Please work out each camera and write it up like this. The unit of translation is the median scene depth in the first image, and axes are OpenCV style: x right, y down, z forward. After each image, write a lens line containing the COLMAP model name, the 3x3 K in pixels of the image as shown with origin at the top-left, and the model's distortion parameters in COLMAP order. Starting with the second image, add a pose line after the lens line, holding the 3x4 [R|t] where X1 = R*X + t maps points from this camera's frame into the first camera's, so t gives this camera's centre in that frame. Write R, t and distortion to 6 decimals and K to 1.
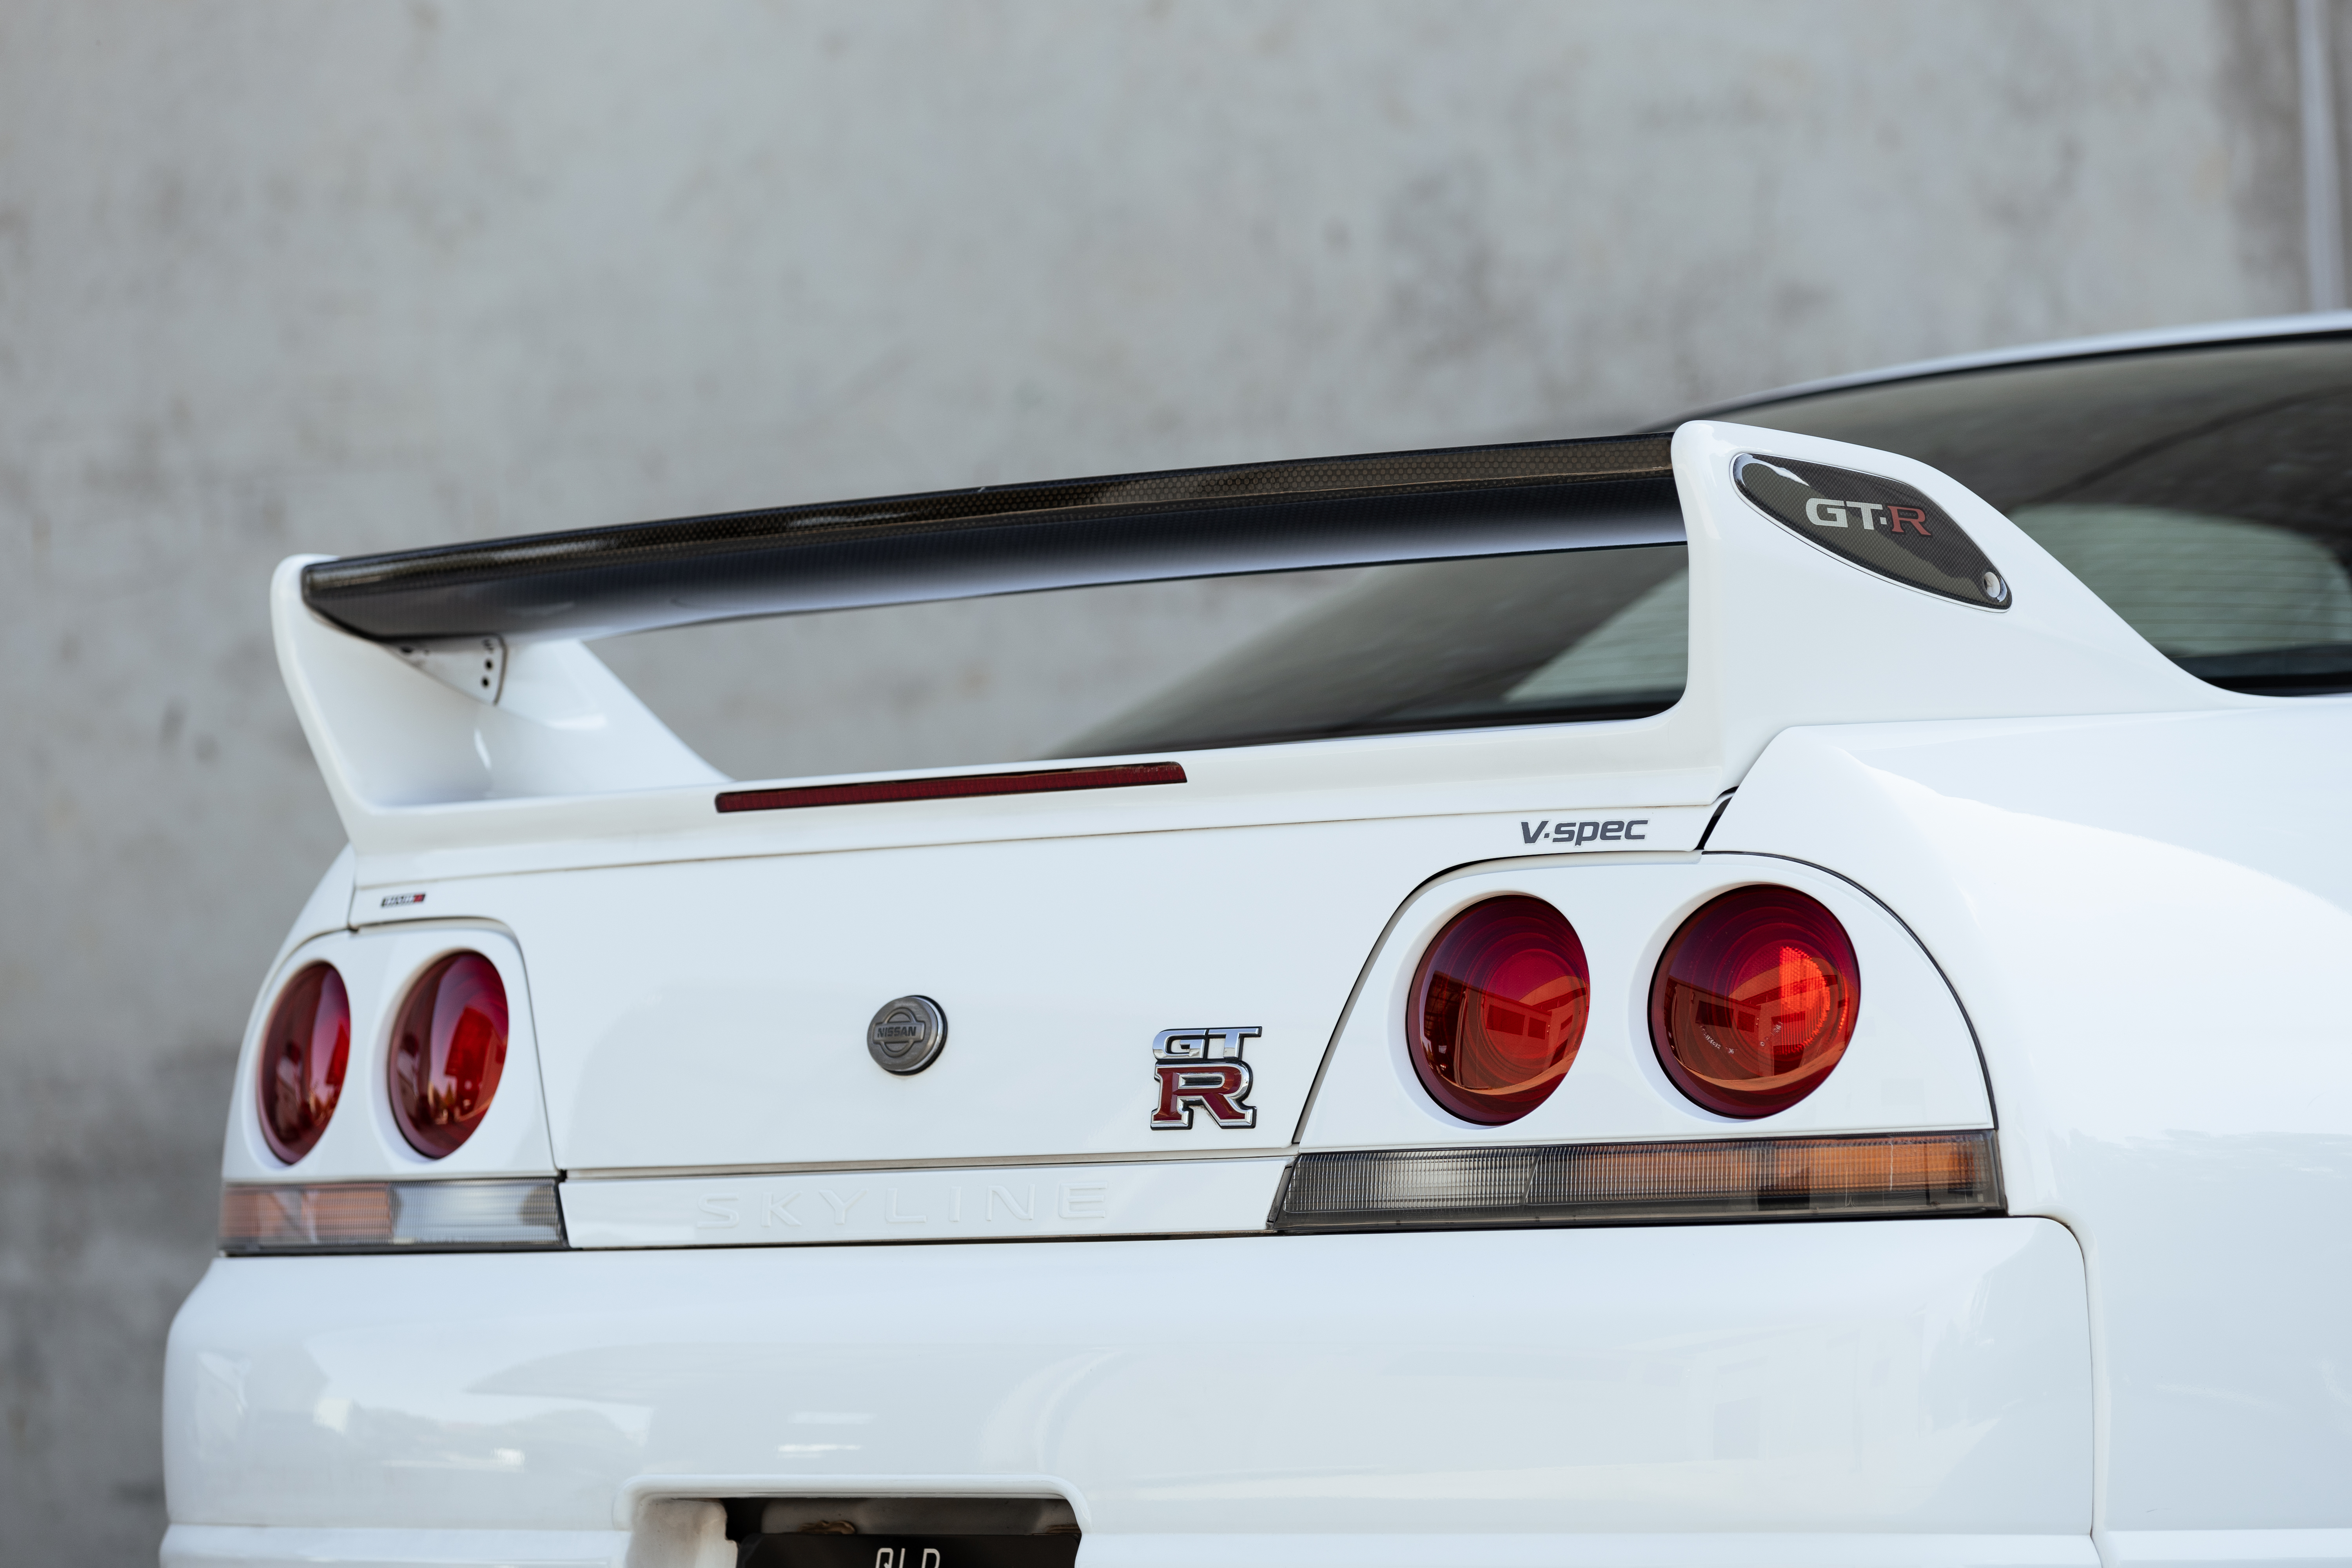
lens RADIAL K [[9370.5, 0, 1176.0], [0, 9370.5, 784.0], [0, 0, 1]] dist [-0.082750, -3.072304]
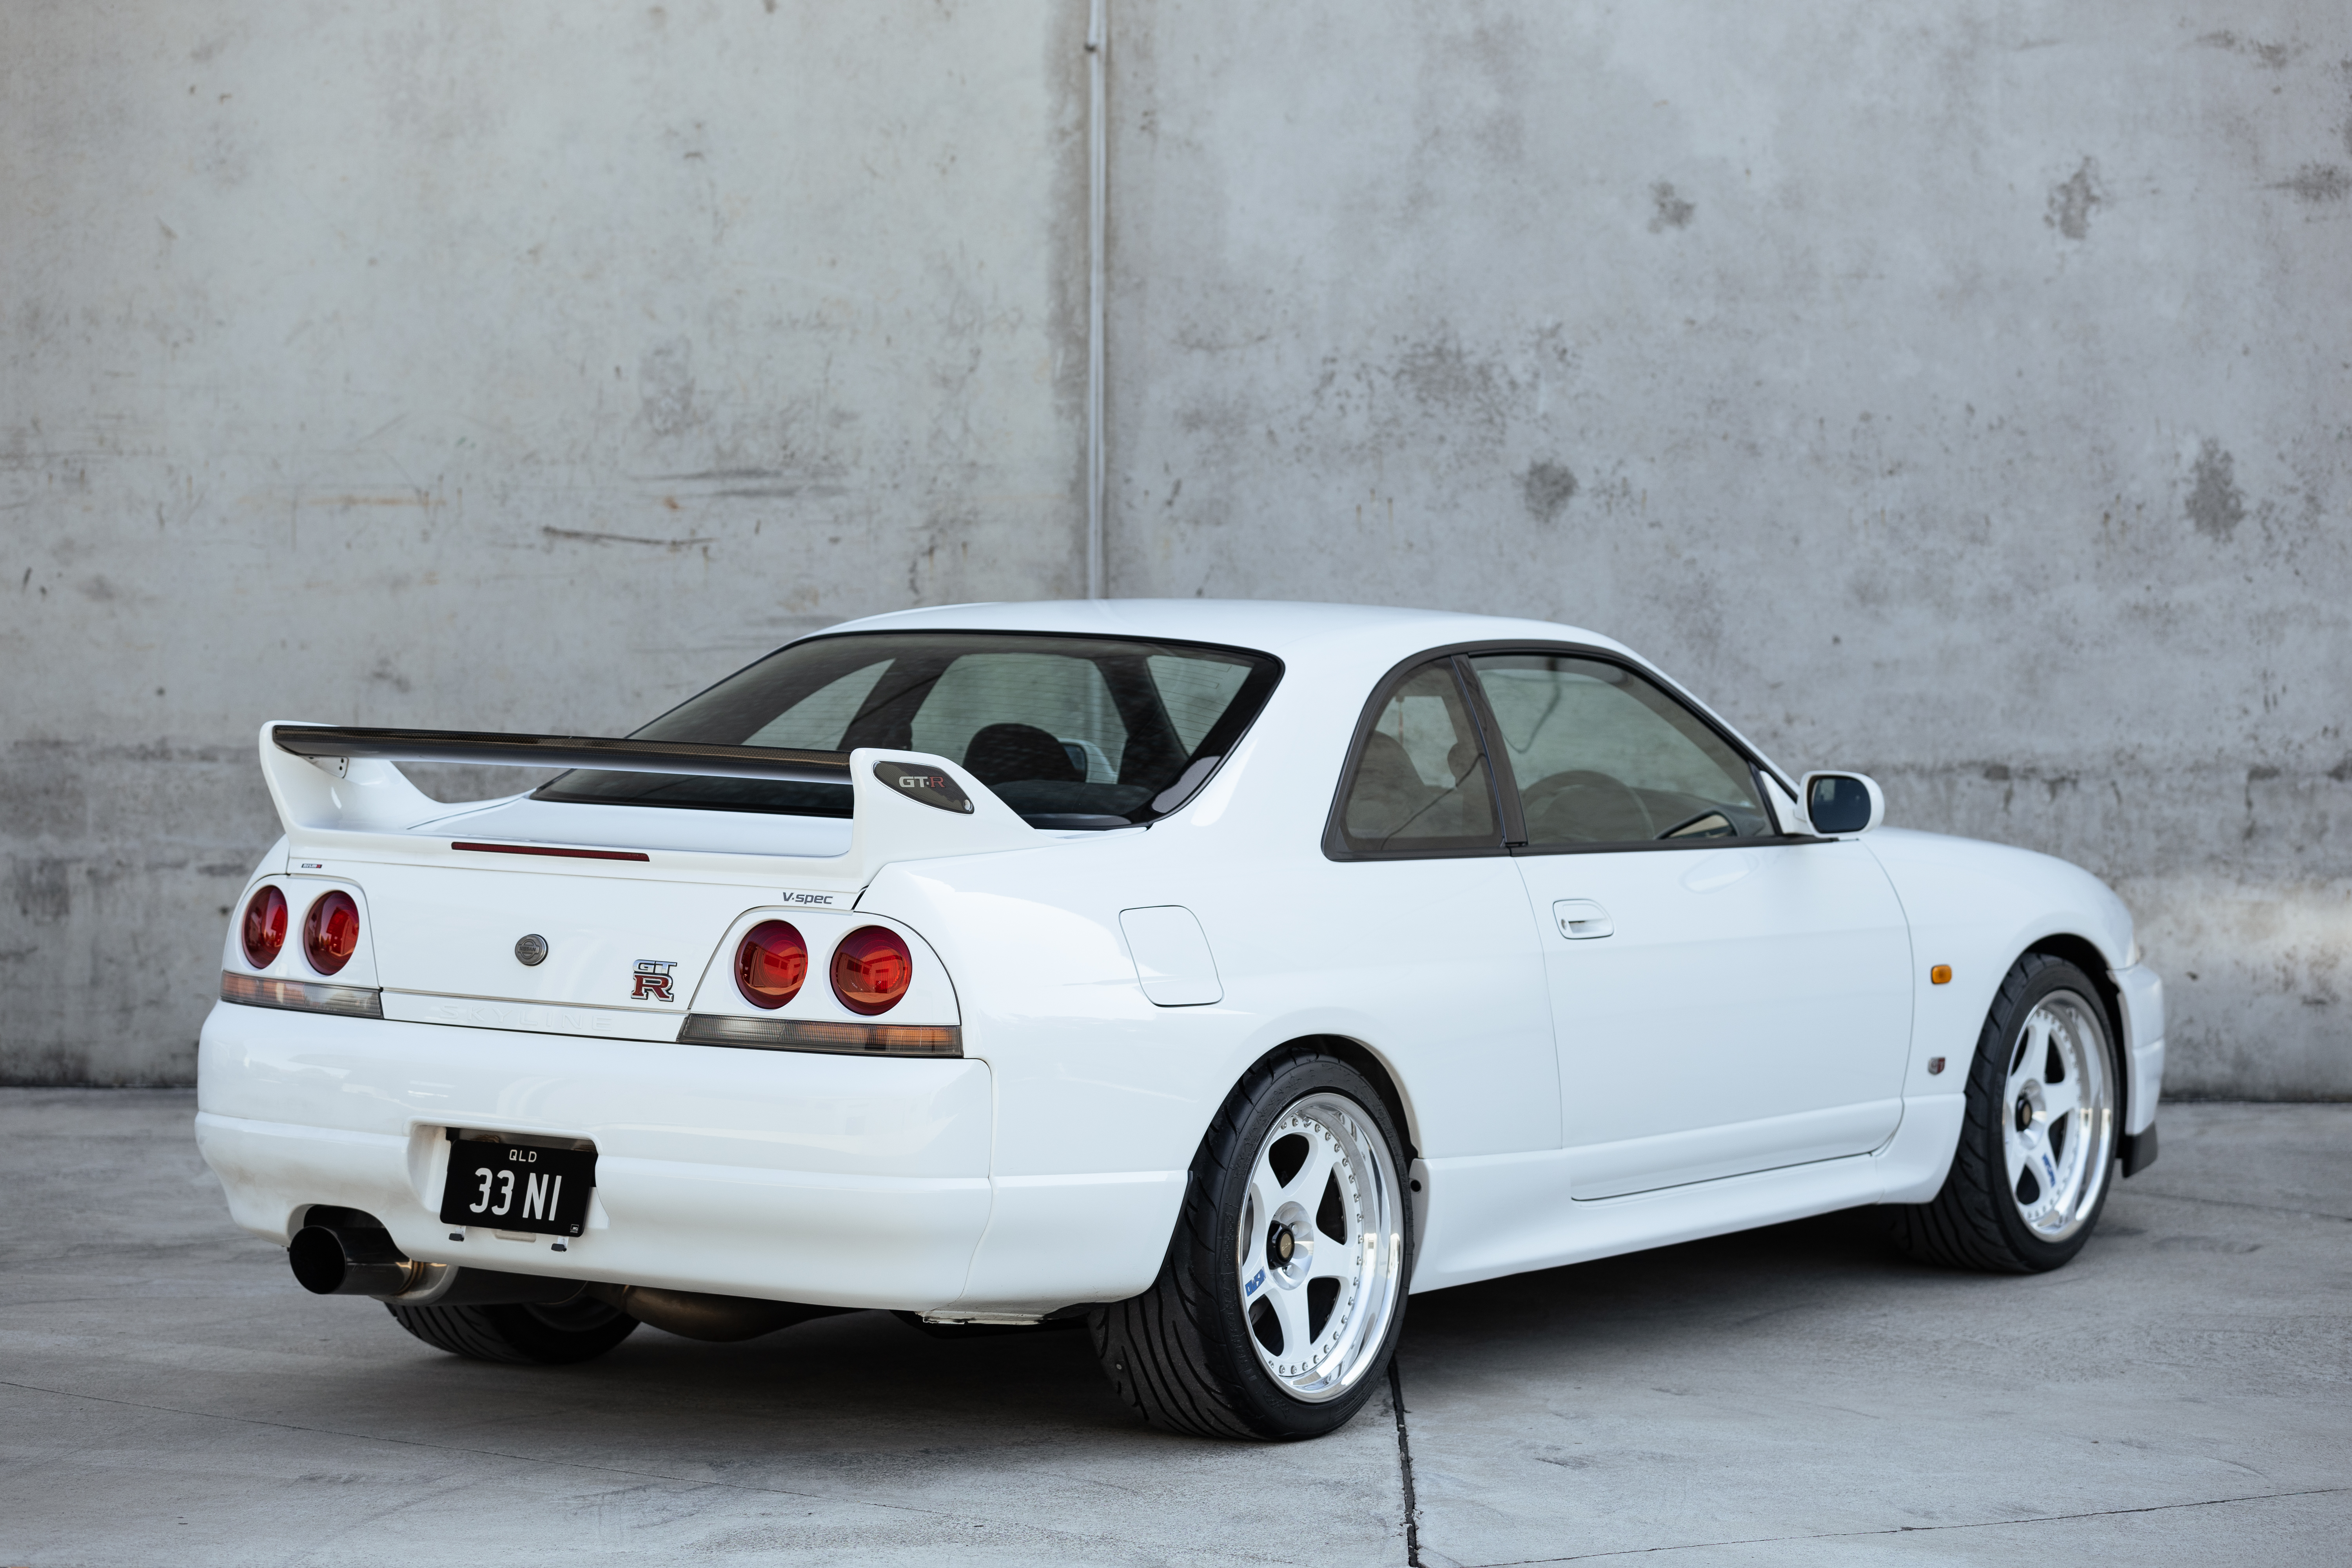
lens RADIAL K [[6086.1, 0, 1176.0], [0, 6086.1, 784.0], [0, 0, 1]] dist [0.087441, -1.669809]
pose [[0.988835, 0.041037, 0.143249, -0.096327], [-0.053366, 0.995094, 0.083307, -0.168470], [-0.139128, -0.090022, 0.986174, -0.663357]]
